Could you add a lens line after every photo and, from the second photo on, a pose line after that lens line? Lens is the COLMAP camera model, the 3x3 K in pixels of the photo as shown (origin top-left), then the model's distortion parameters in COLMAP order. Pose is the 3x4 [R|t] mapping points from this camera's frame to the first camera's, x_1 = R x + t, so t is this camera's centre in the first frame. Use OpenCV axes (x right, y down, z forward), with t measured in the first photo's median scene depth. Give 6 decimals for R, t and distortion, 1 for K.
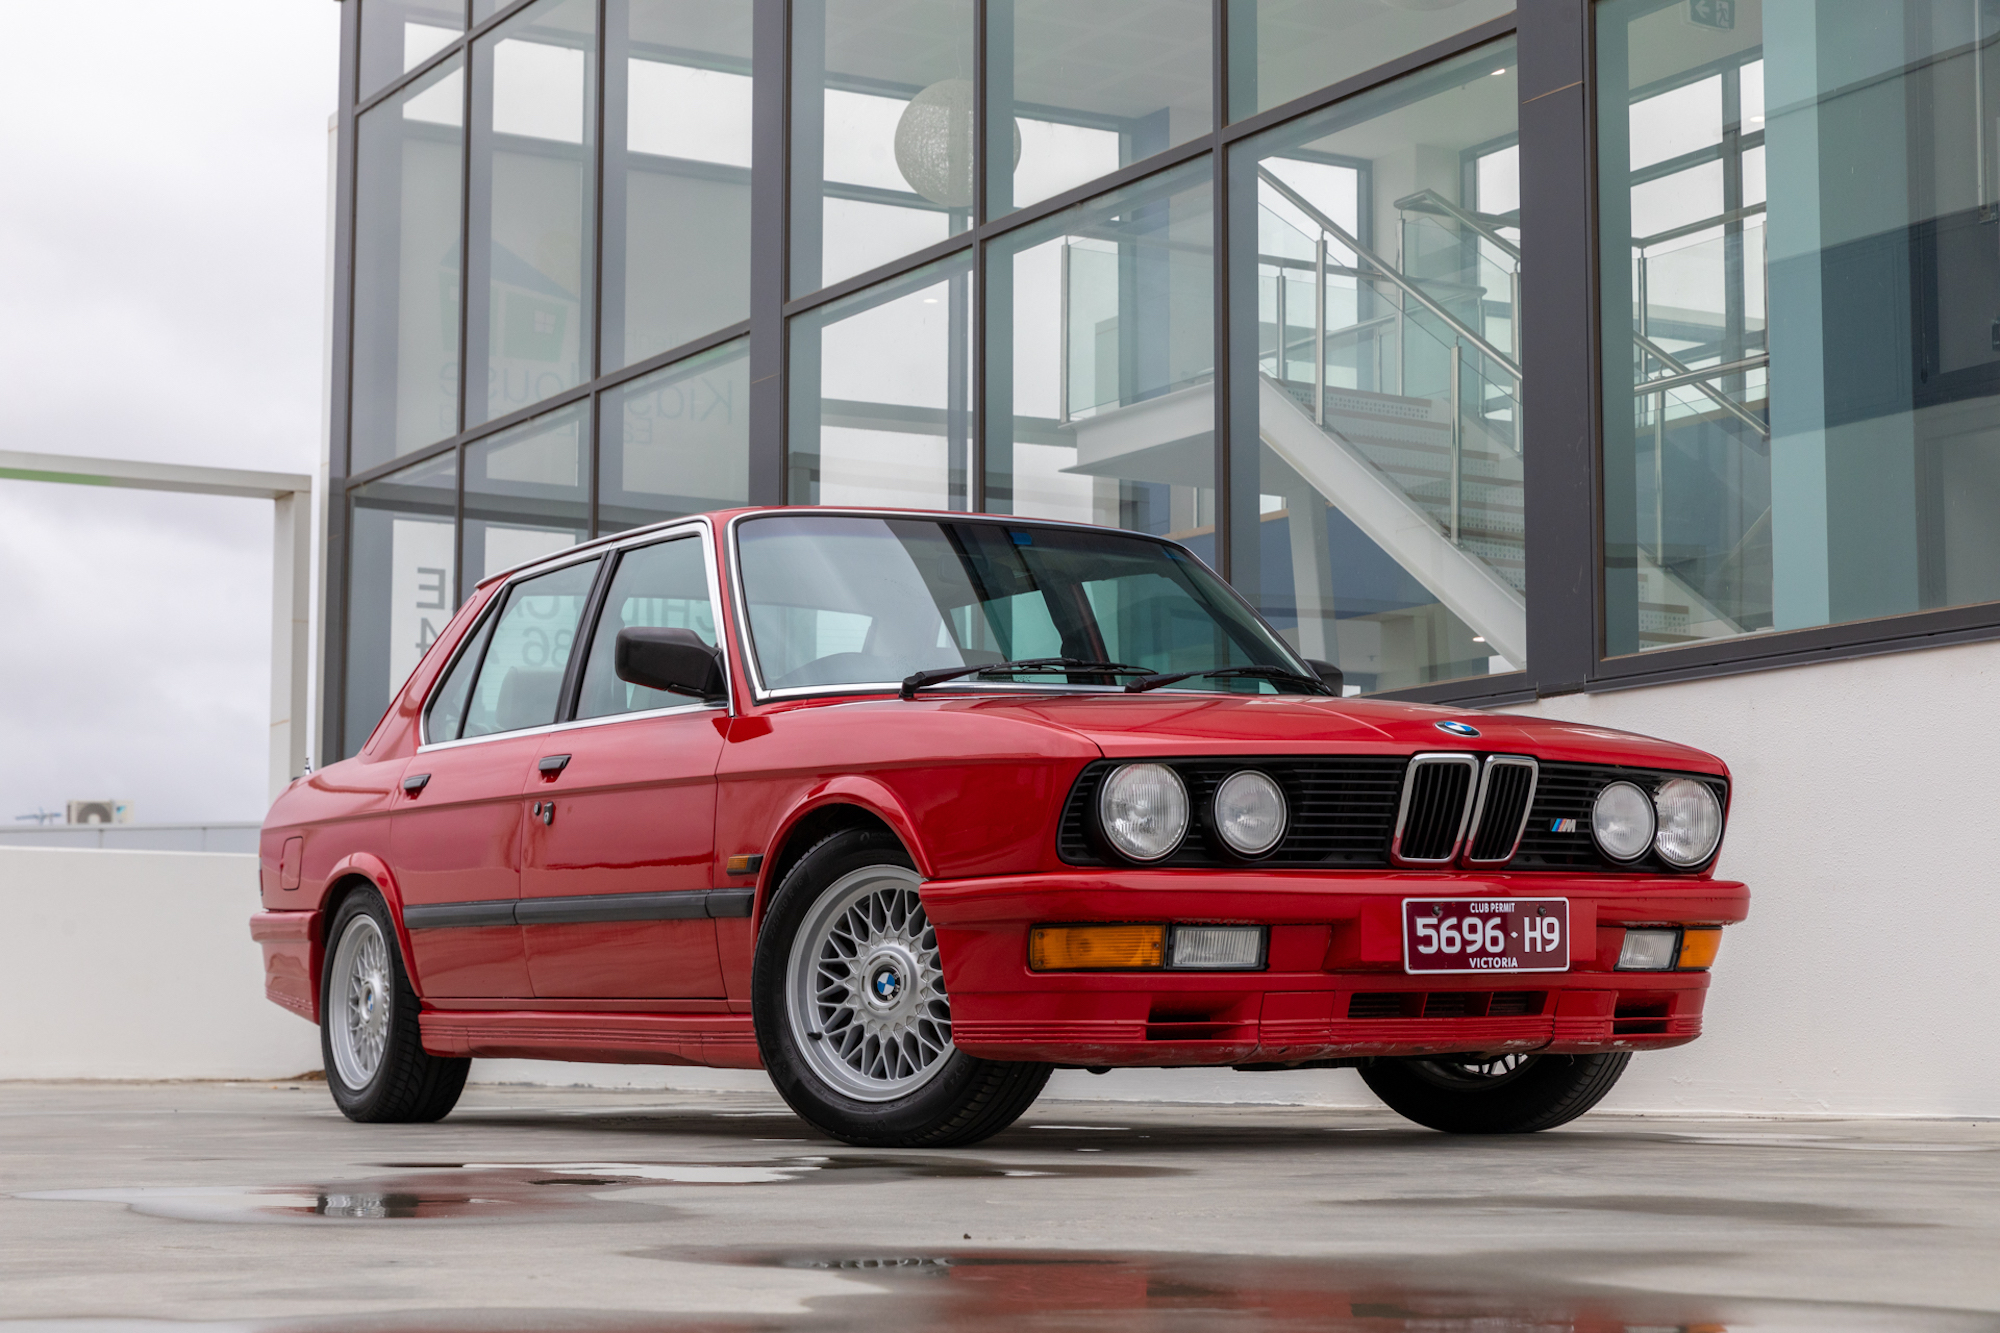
lens RADIAL K [[3449.6, 0, 1000.0], [0, 3449.6, 666.5], [0, 0, 1]] dist [-0.014308, -0.203900]
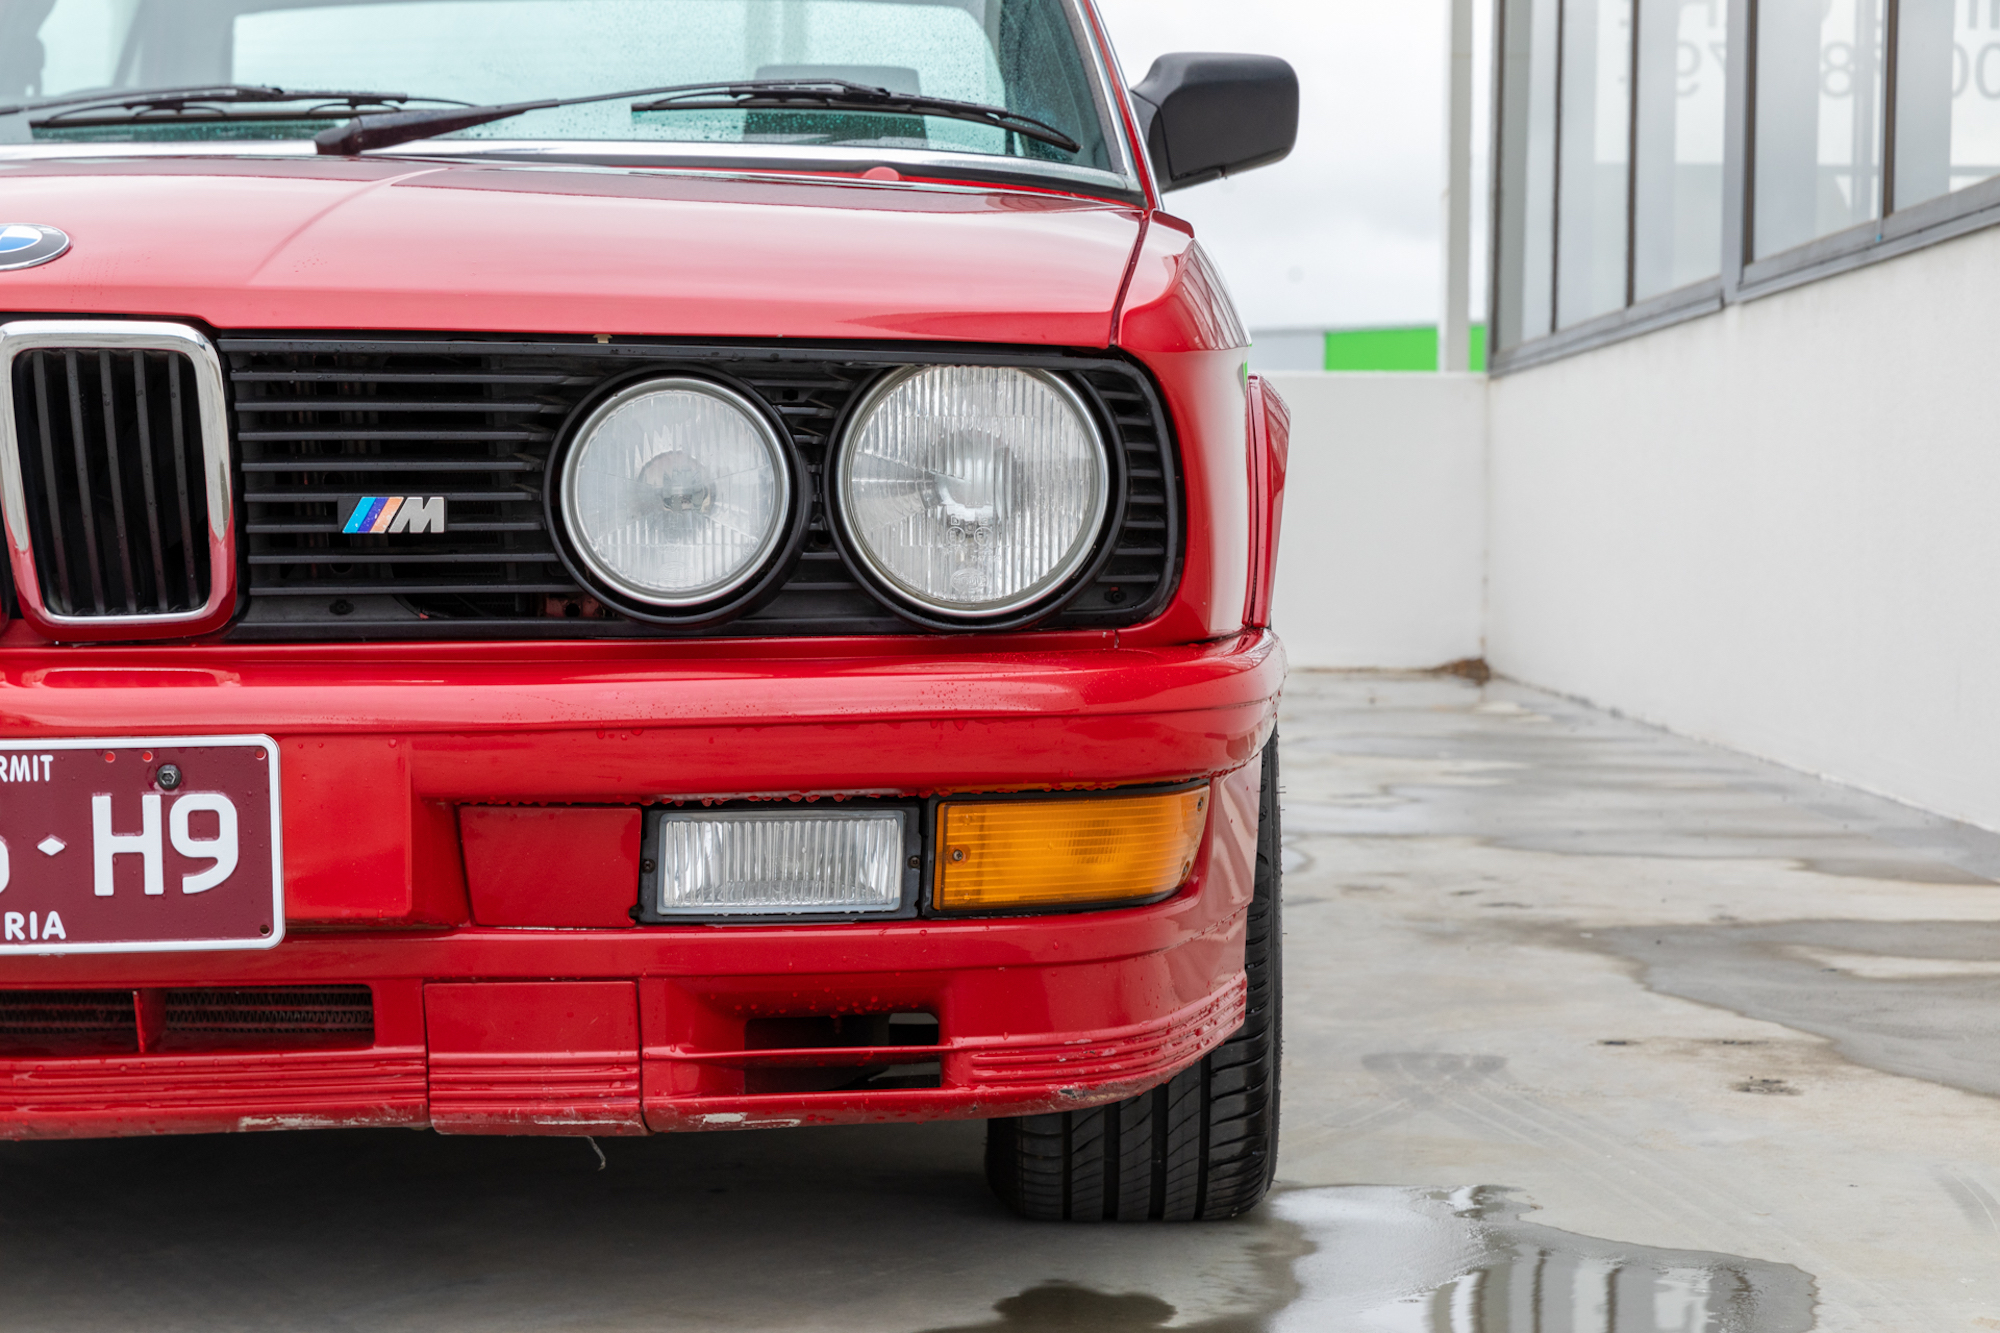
lens RADIAL K [[3806.1, 0, 993.6], [0, 3806.1, 690.9], [0, 0, 1]] dist [-0.036200, 0.094348]
pose [[0.856267, 0.033621, -0.515437, 0.412126], [0.045042, 0.989218, 0.139351, 0.013175], [0.514565, -0.142538, 0.845521, 0.705794]]
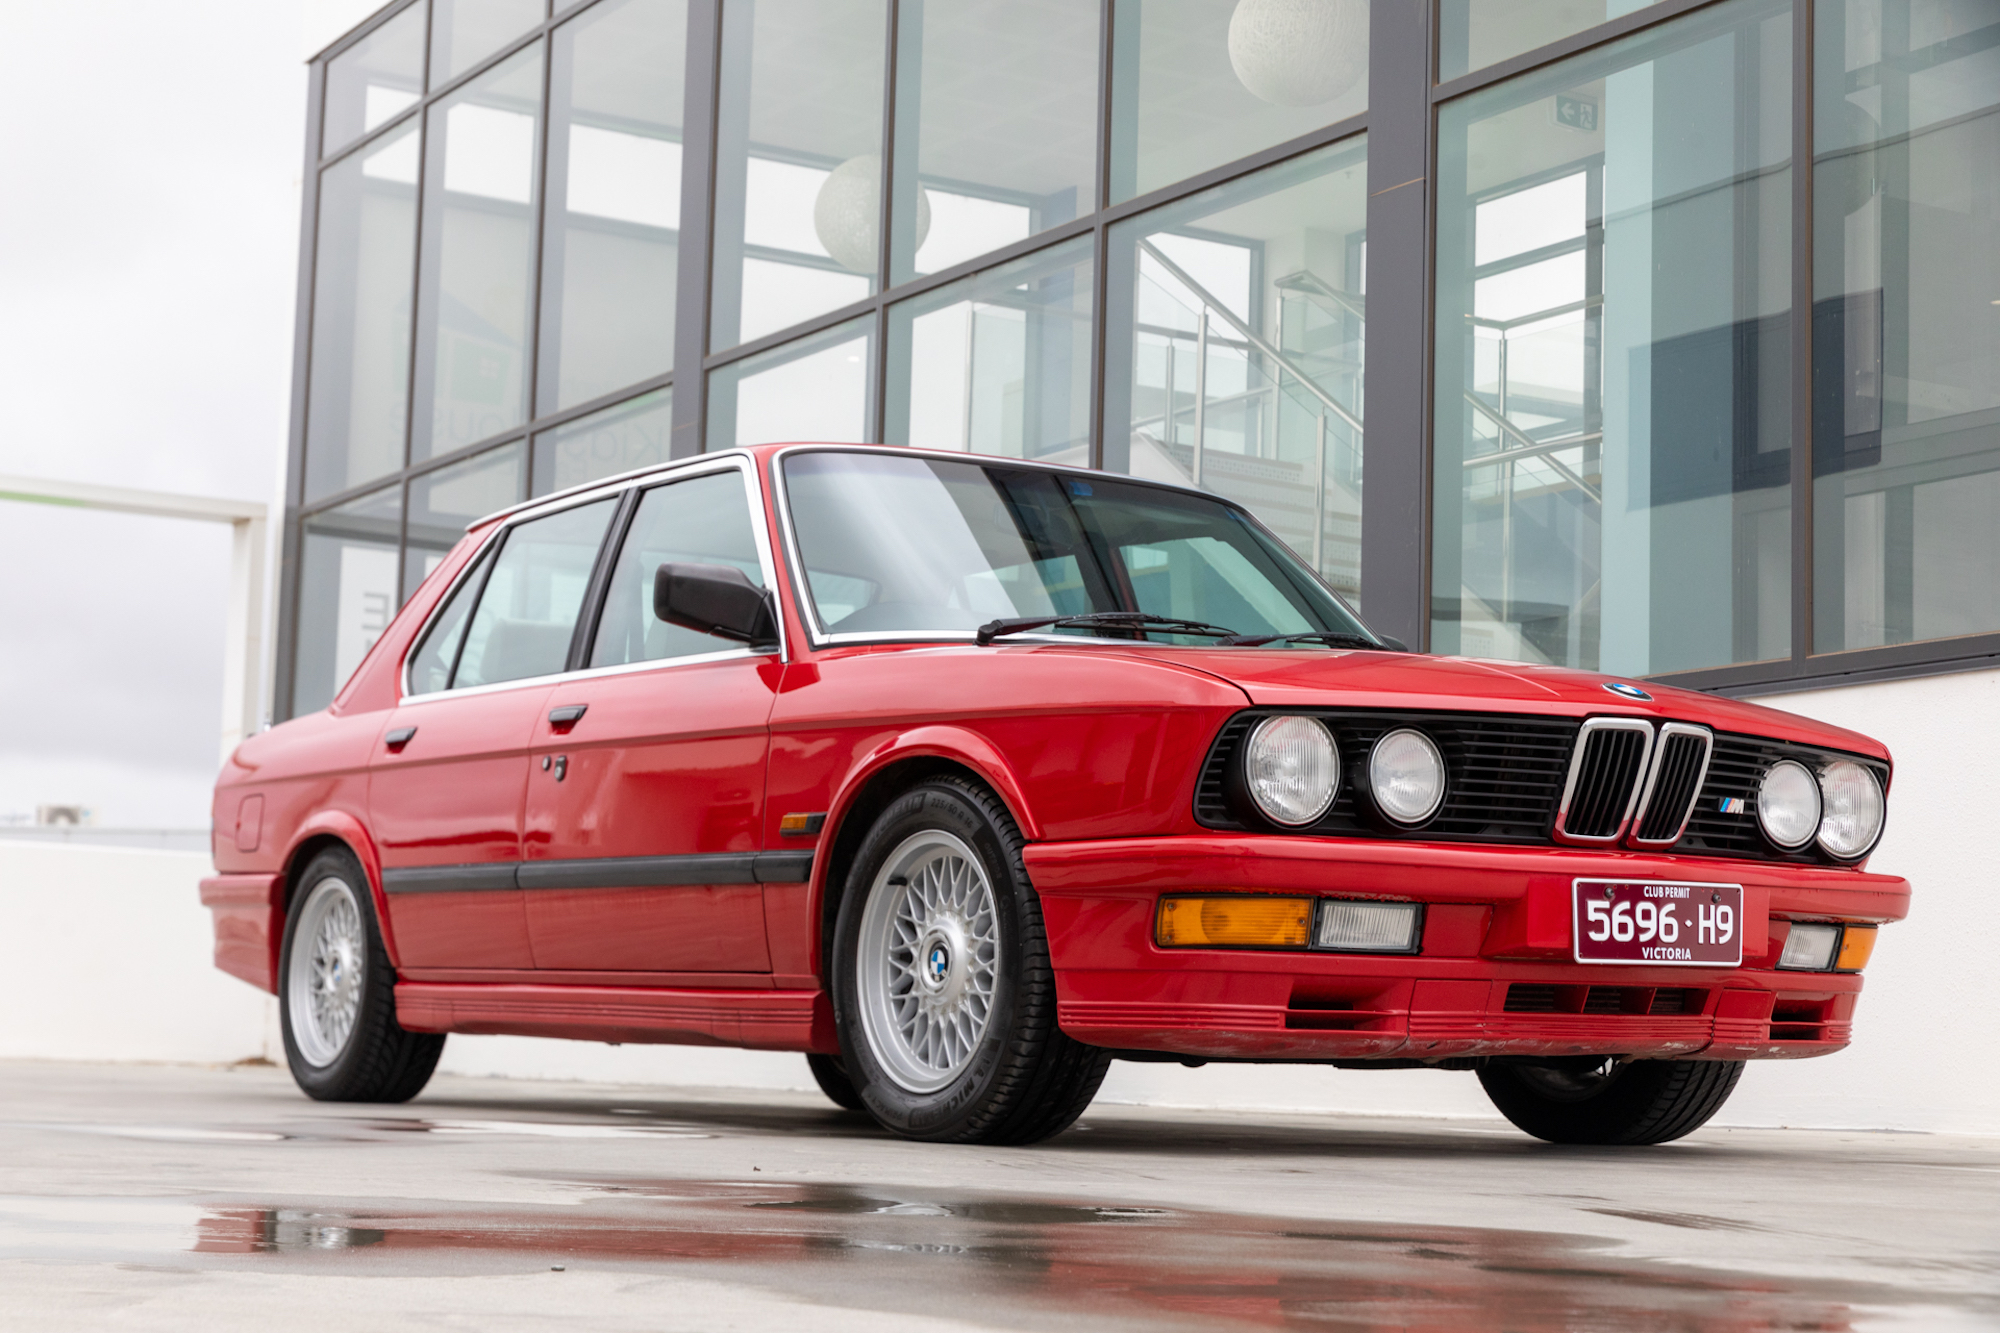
lens RADIAL K [[3064.0, 0, 998.1], [0, 3064.0, 734.7], [0, 0, 1]] dist [-0.030572, 0.089349]
pose [[0.998554, 0.033884, 0.041727, -0.062772], [-0.034284, 0.999372, 0.008916, 0.026999], [-0.041399, -0.010334, 0.999089, 0.206859]]
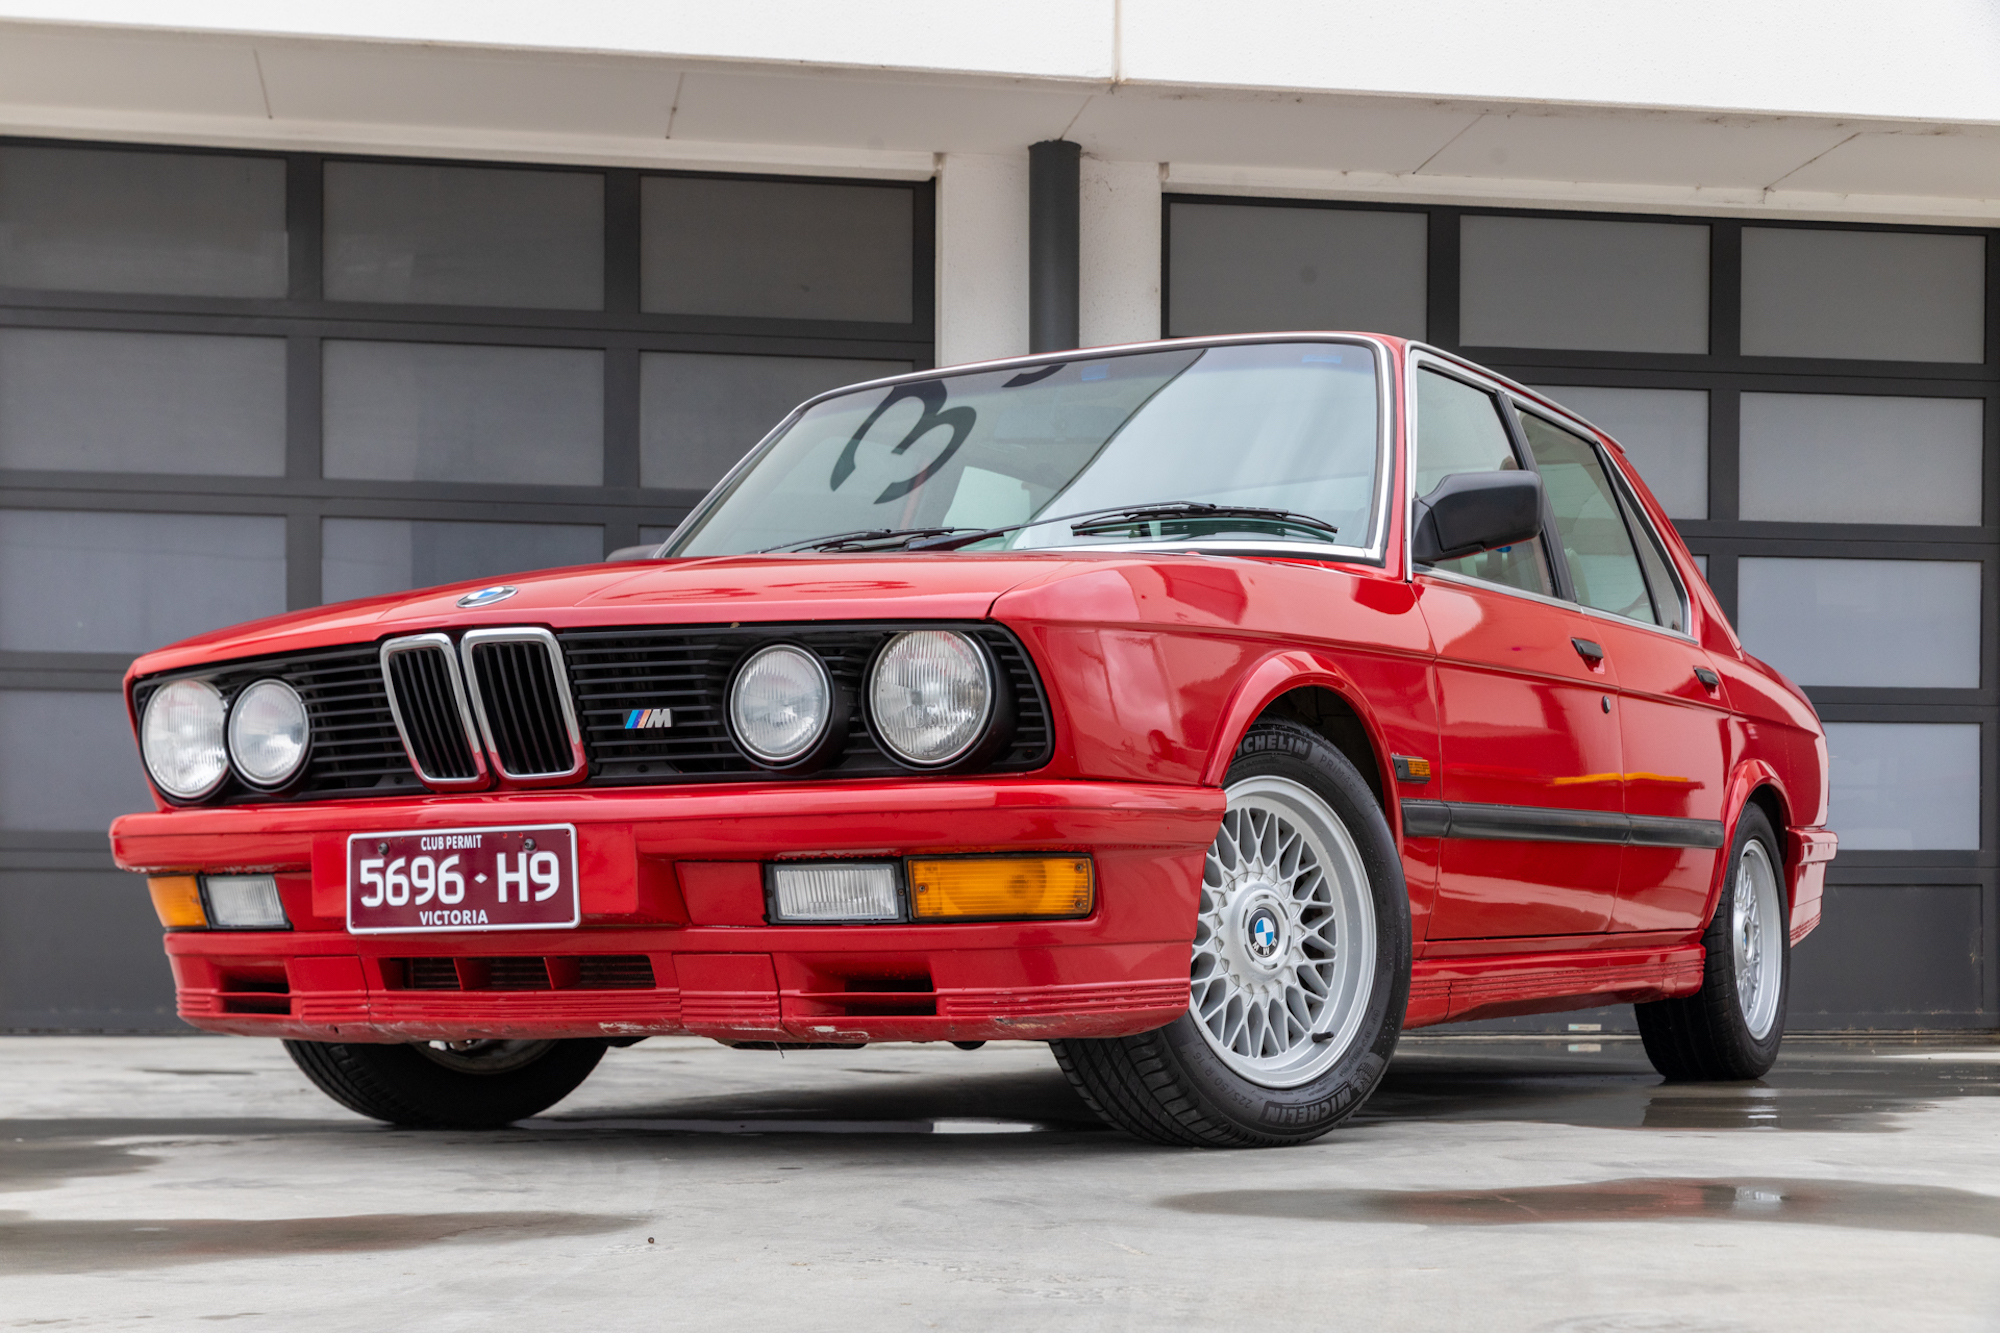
lens RADIAL K [[3053.9, 0, 994.8], [0, 3053.9, 973.2], [0, 0, 1]] dist [-0.006640, 0.016969]
pose [[0.533058, 0.012764, -0.845982, 0.725824], [0.091596, 0.993139, 0.072700, 0.058823], [0.841106, -0.116242, 0.528232, 0.725767]]
